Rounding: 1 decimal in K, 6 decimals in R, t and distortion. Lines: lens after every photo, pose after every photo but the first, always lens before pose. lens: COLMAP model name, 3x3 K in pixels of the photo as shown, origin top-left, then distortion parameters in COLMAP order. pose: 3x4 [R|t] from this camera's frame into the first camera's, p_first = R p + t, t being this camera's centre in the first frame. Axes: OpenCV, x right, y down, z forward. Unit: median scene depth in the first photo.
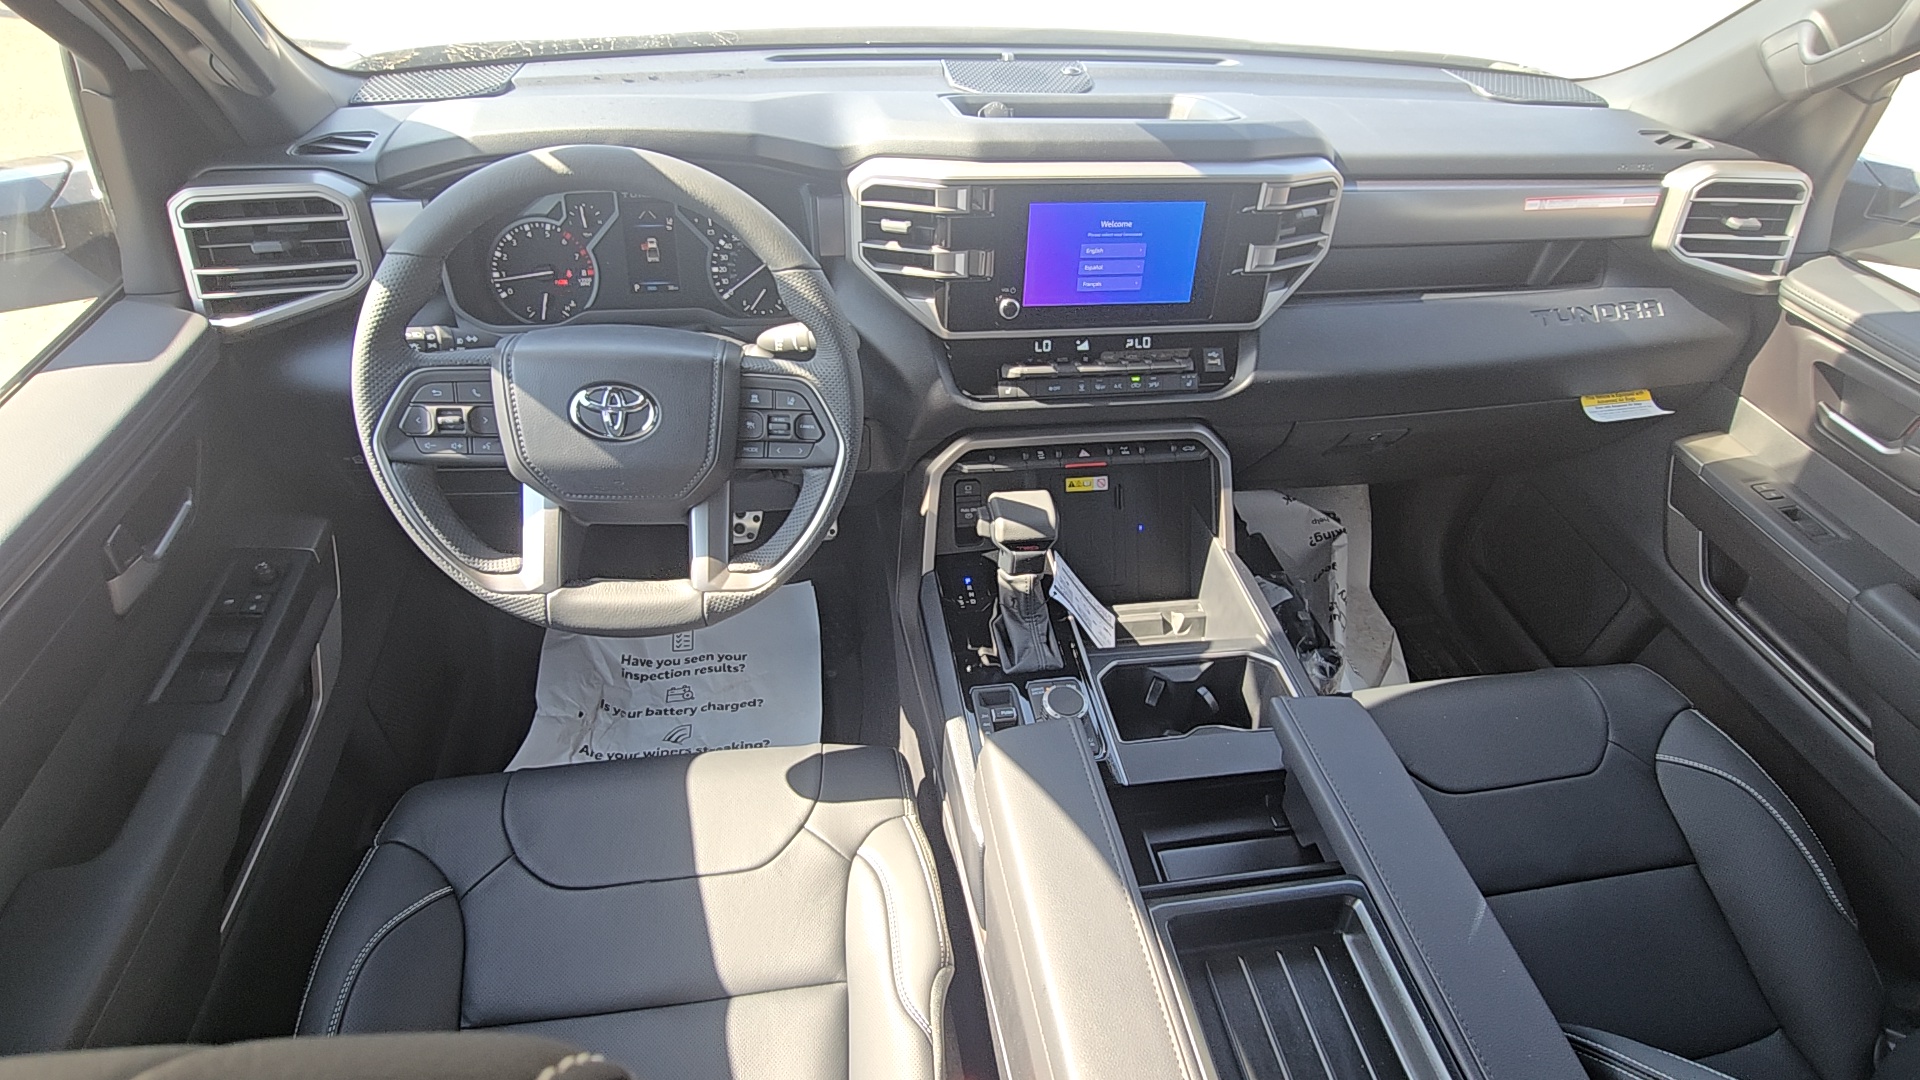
lens RADIAL K [[969.7, 0, 954.7], [0, 969.7, 541.4], [0, 0, 1]] dist [-0.001361, 0.000666]
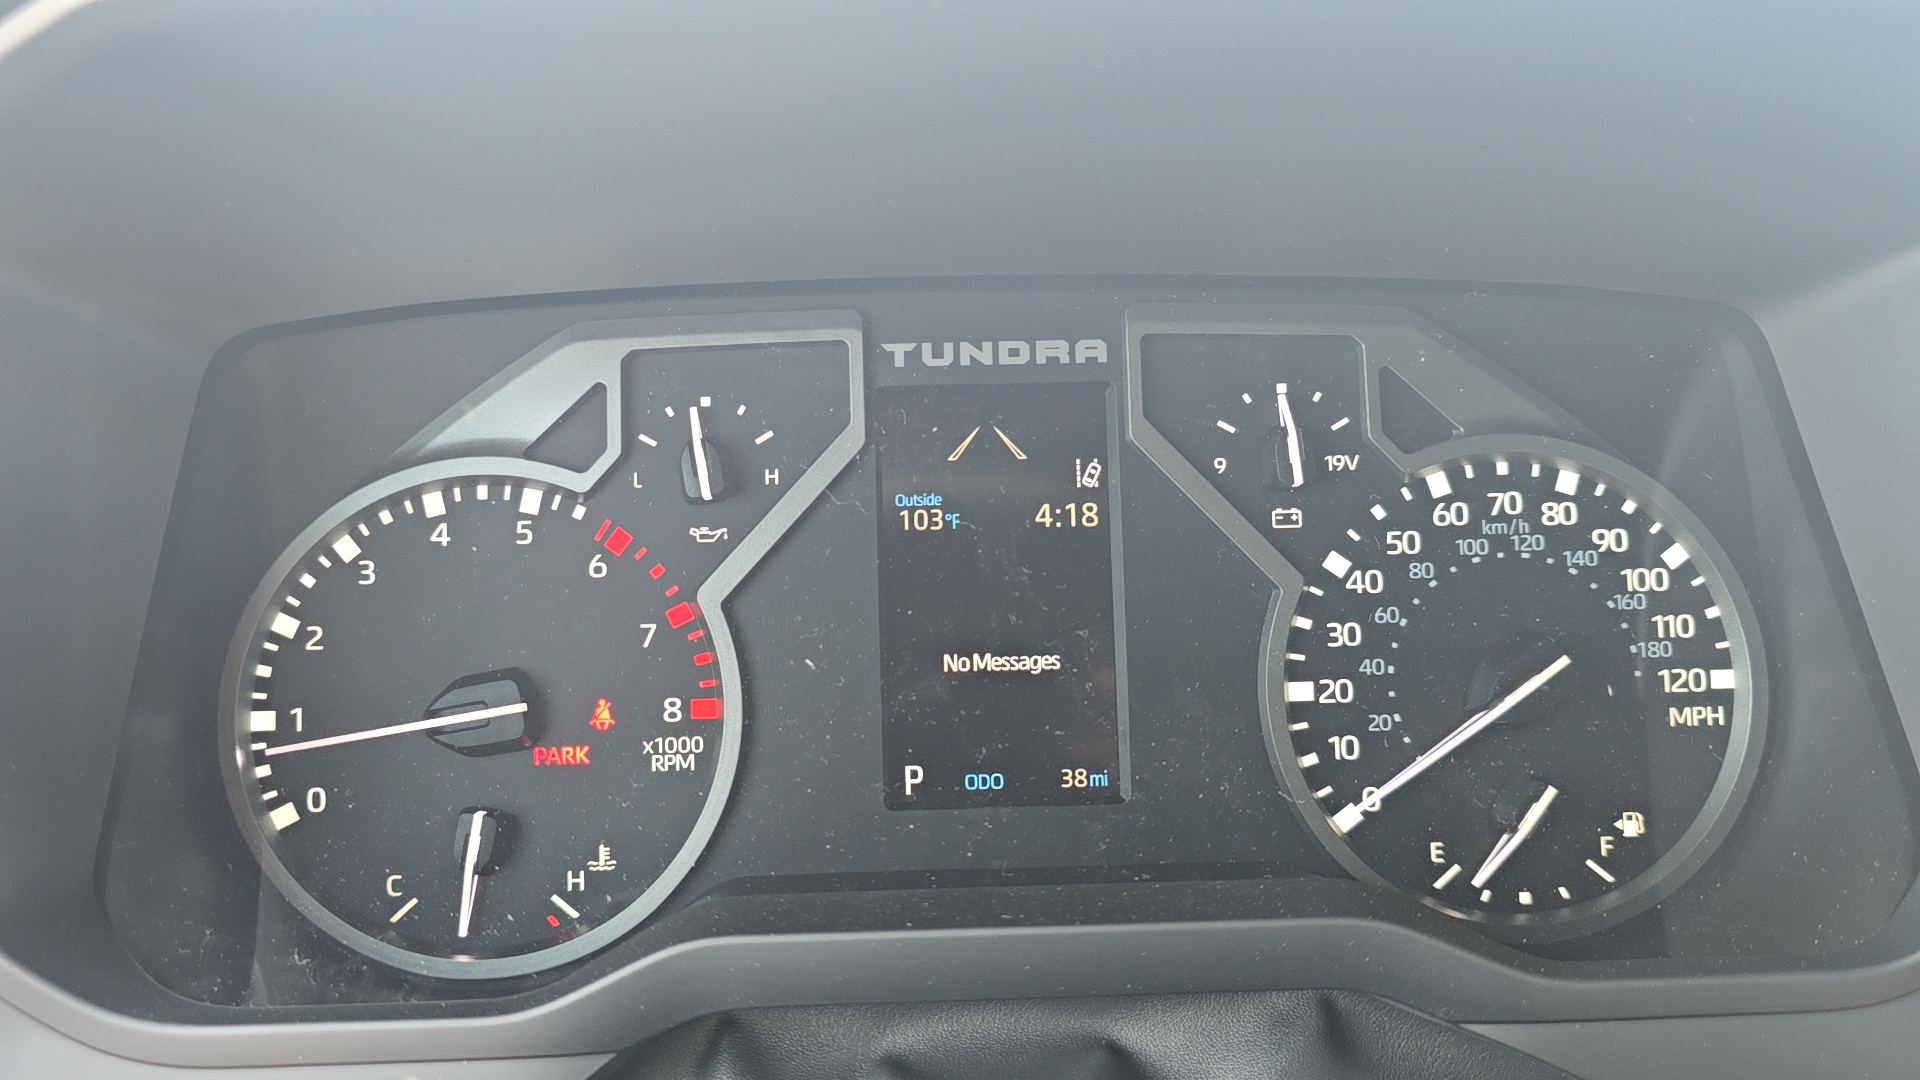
lens RADIAL K [[1603.5, 0, 961.2], [0, 1603.5, 541.7], [0, 0, 1]] dist [0.006393, -0.009985]
pose [[0.994041, -0.014019, -0.108105, -0.283217], [-0.024006, 0.939197, -0.342538, -0.194775], [0.106334, 0.343092, 0.933264, 0.673720]]
